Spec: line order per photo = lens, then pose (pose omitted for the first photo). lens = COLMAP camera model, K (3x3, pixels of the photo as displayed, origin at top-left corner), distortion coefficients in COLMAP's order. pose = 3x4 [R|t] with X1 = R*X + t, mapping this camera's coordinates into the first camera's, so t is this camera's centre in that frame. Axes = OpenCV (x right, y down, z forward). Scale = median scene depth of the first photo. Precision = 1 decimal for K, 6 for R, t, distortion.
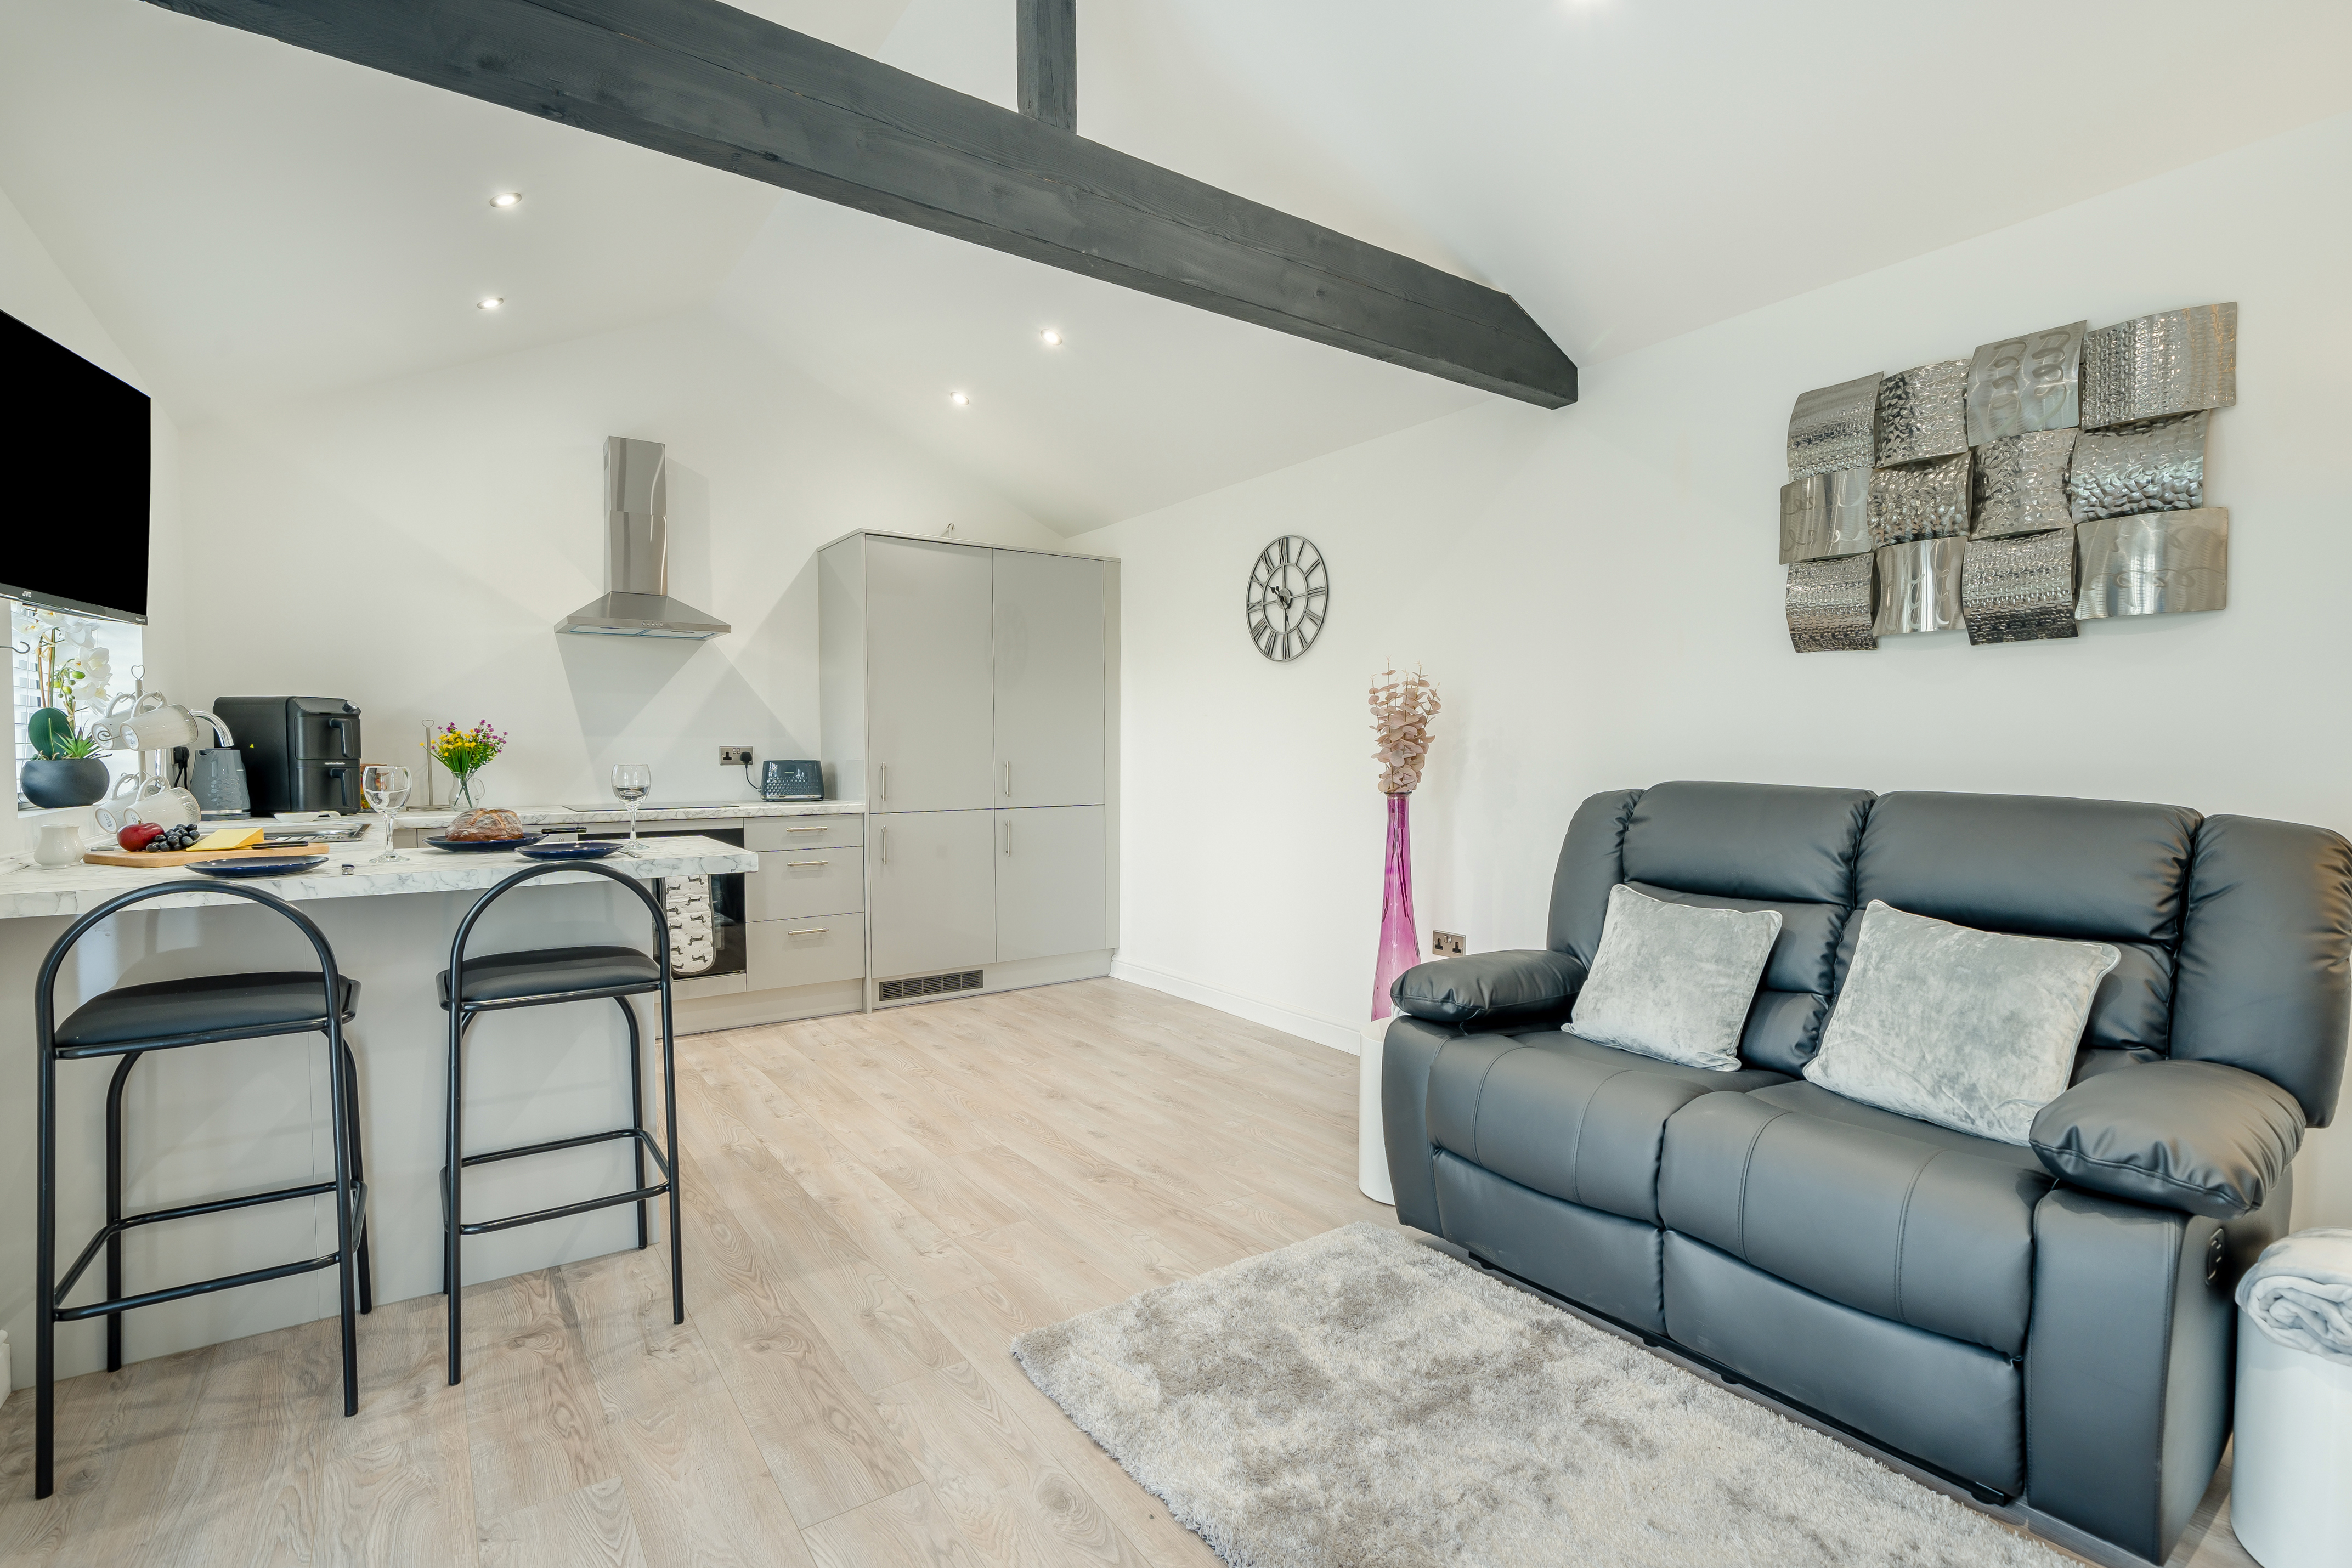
lens RADIAL K [[1085.5, 0, 1181.8], [0, 1085.5, 747.9], [0, 0, 1]] dist [-0.001034, 0.000412]
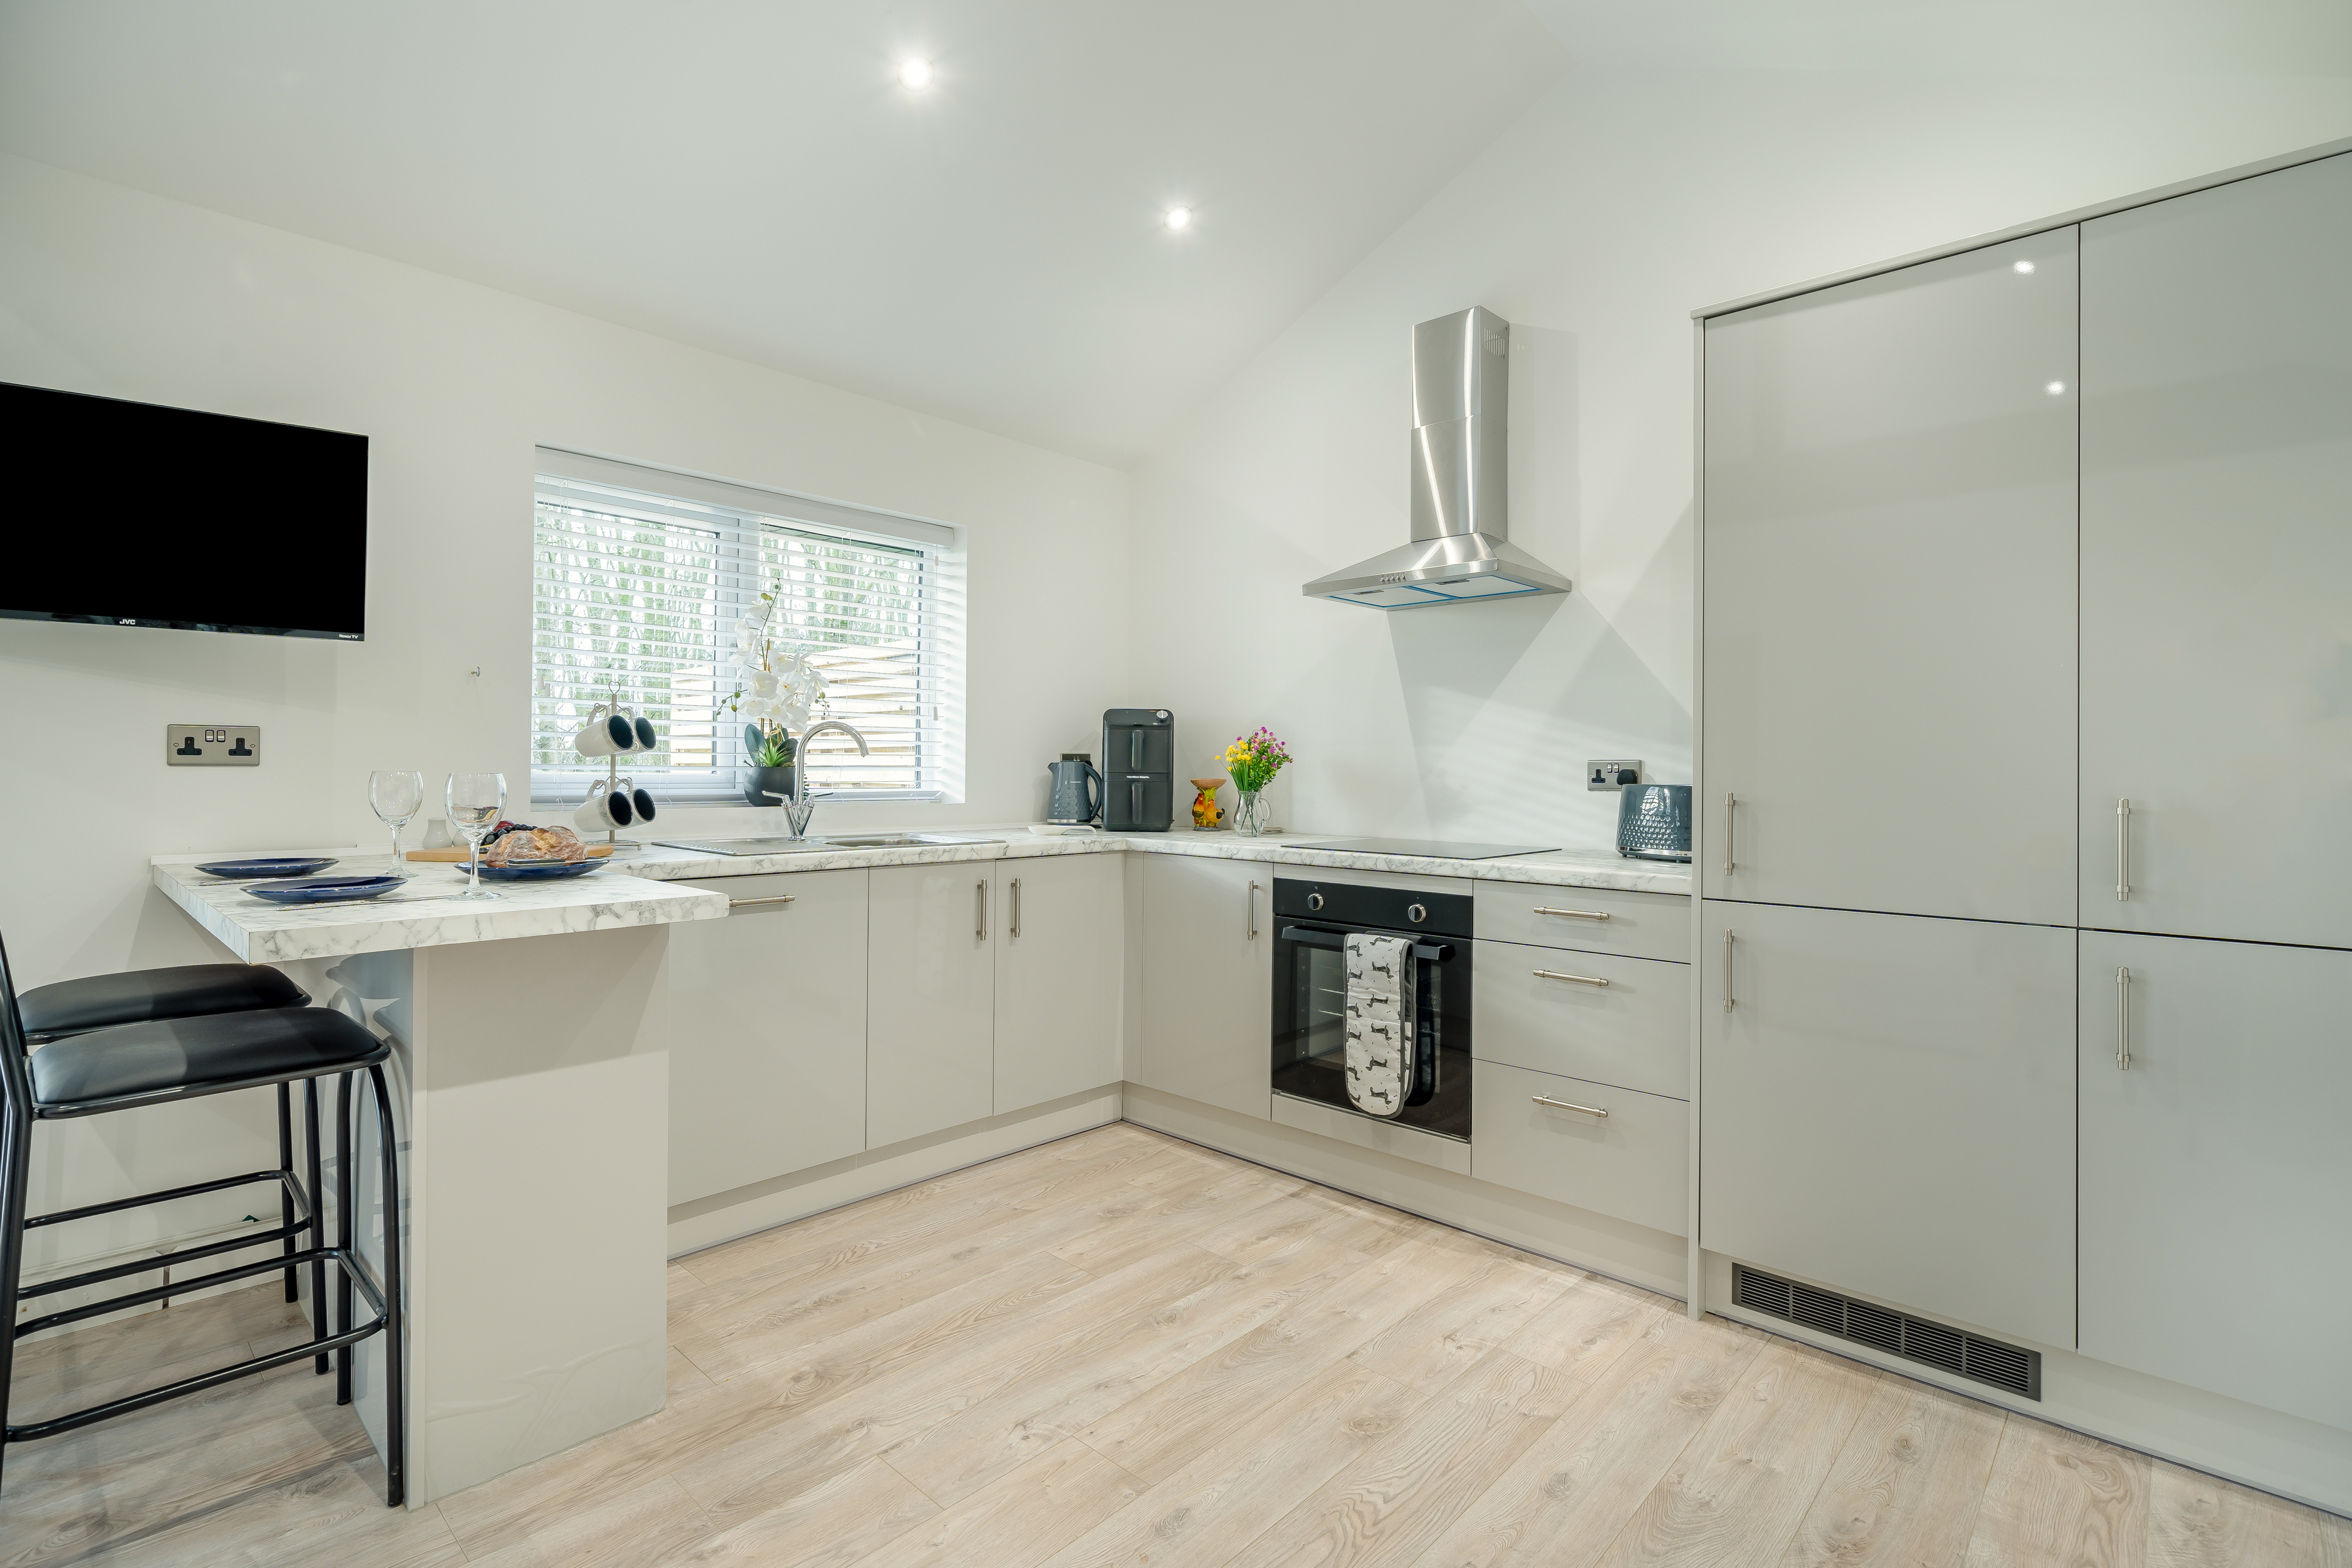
lens RADIAL K [[1074.7, 0, 1174.6], [0, 1074.7, 770.3], [0, 0, 1]] dist [0.001464, 0.000772]
pose [[0.207728, 0.002713, -0.978183, 0.161949], [-0.004512, 0.999988, 0.001815, 0.006141], [0.978176, 0.004037, 0.207738, 0.878630]]
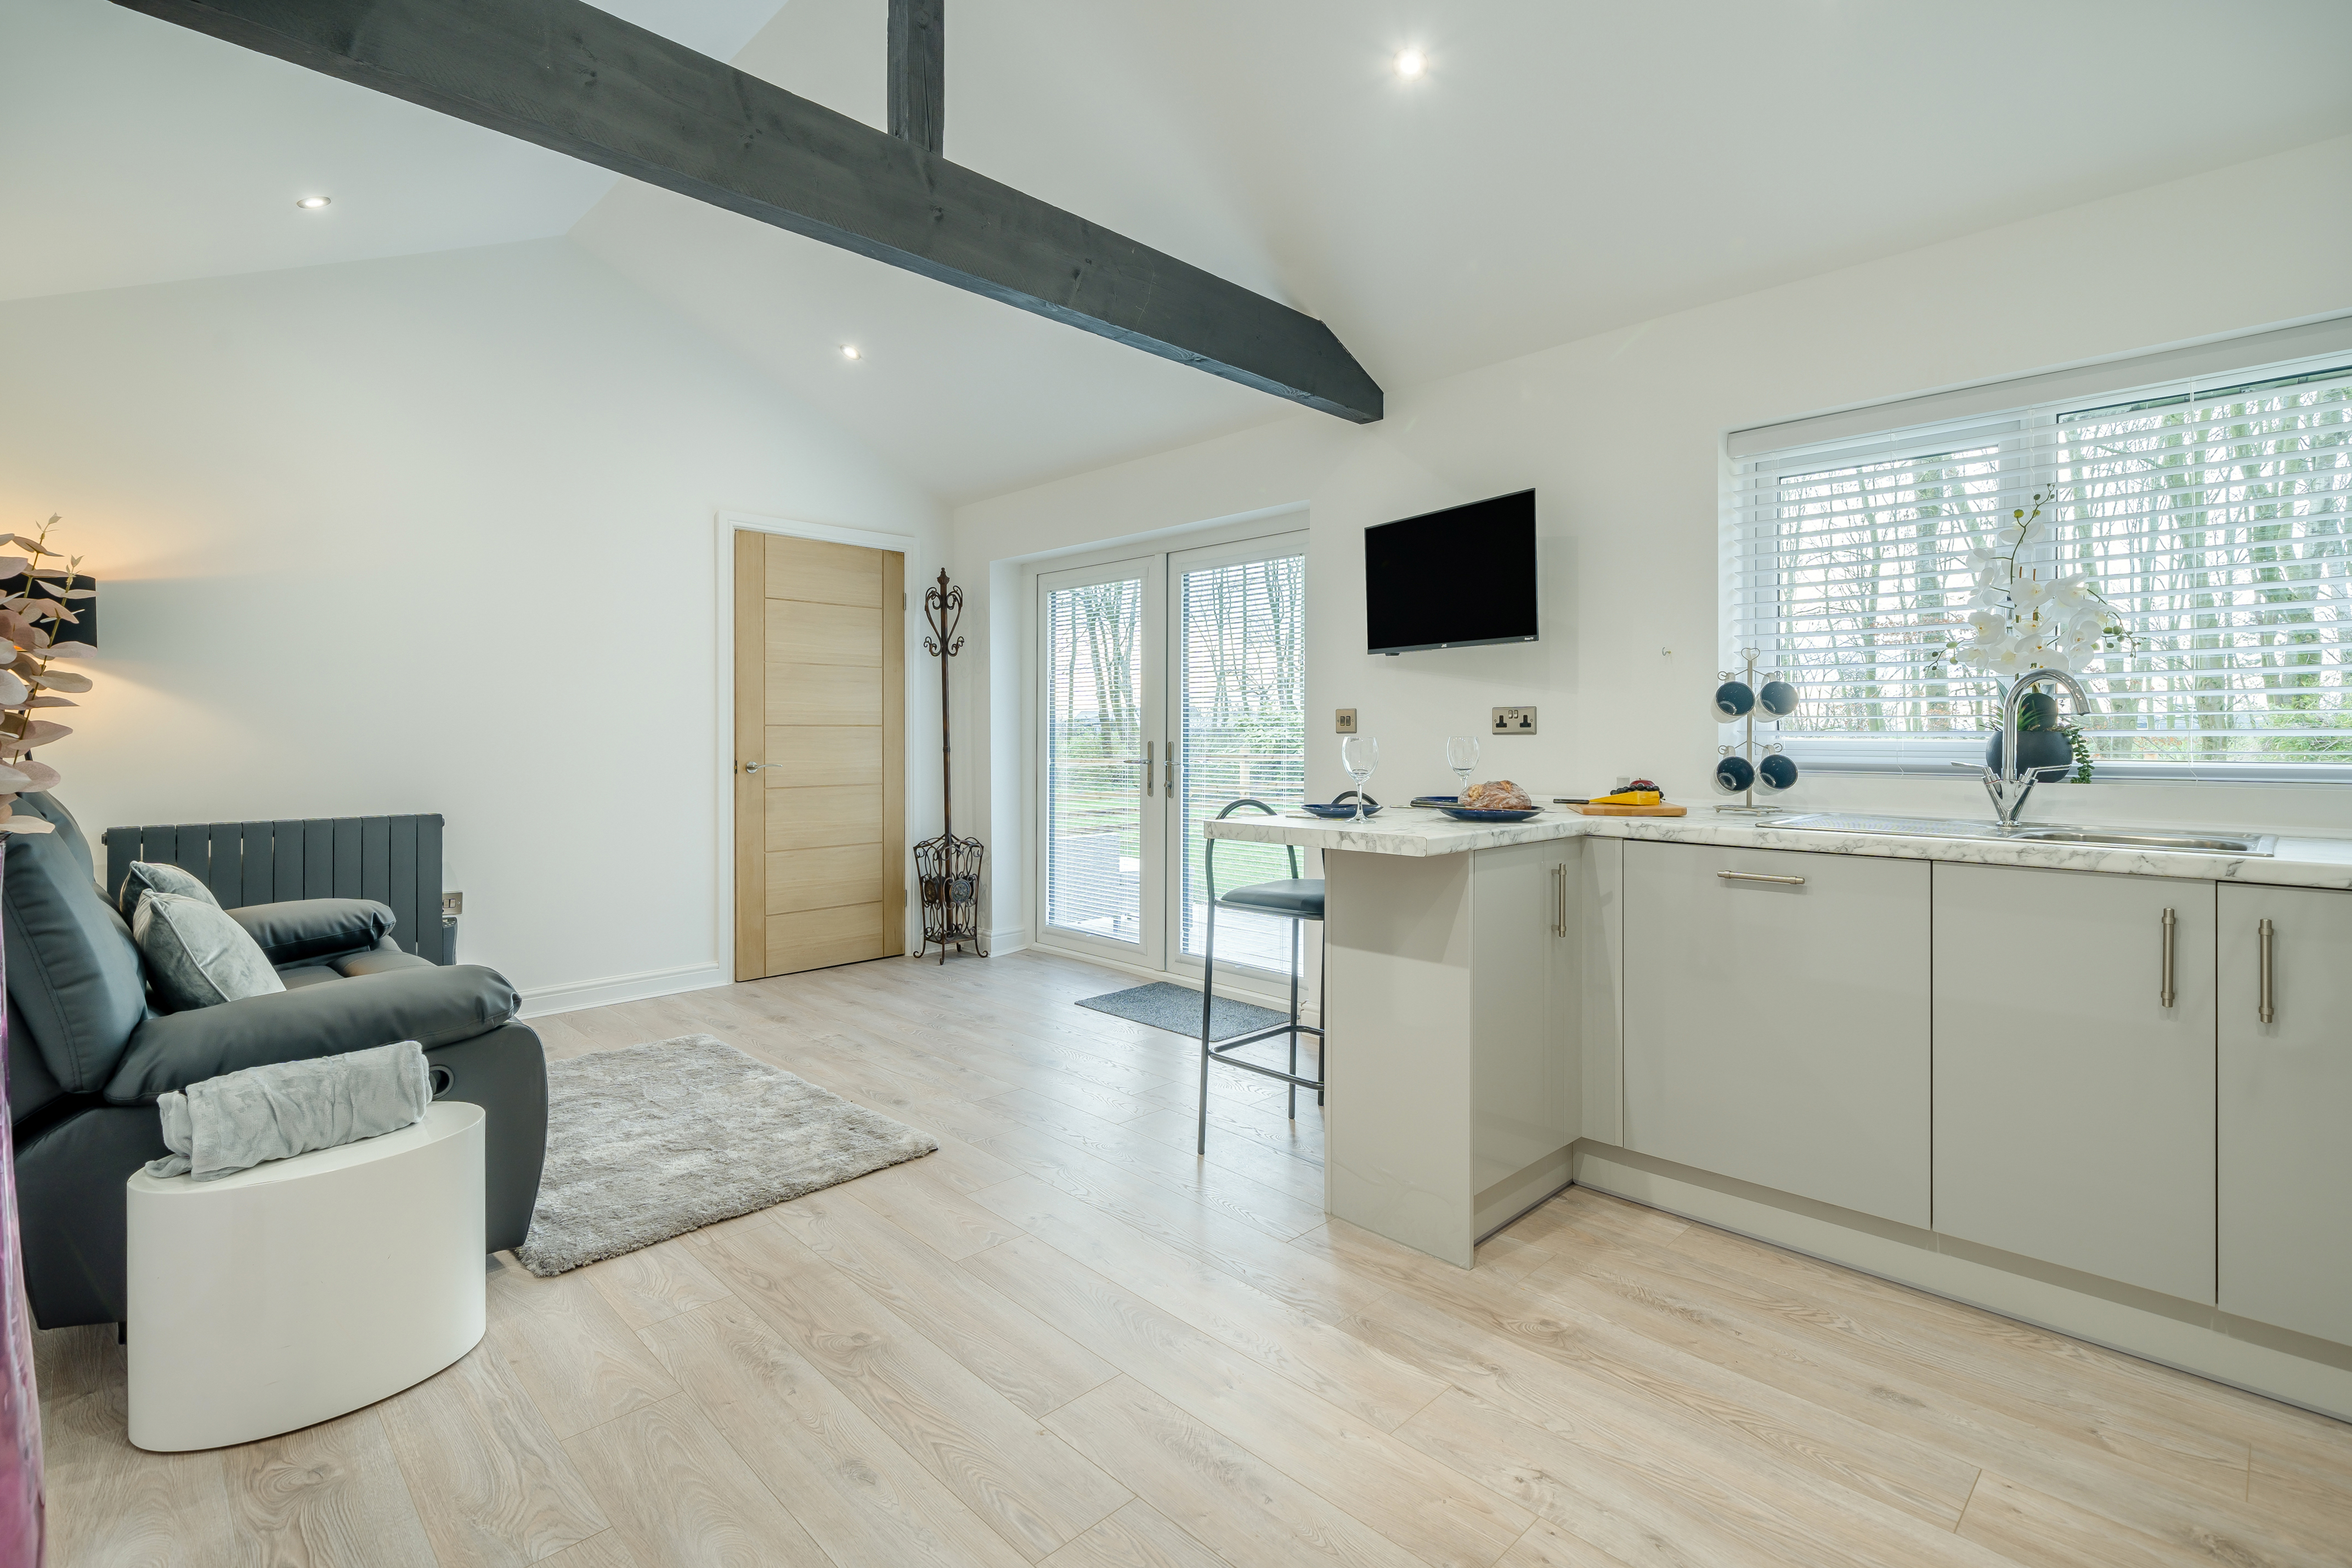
lens RADIAL K [[1085.5, 0, 1181.8], [0, 1085.5, 747.9], [0, 0, 1]] dist [-0.001034, 0.000412]
pose [[-0.983680, -0.000703, -0.179927, -0.116661], [-0.001678, 0.999985, 0.005269, 0.013970], [0.179921, 0.005485, -0.983666, 1.318404]]
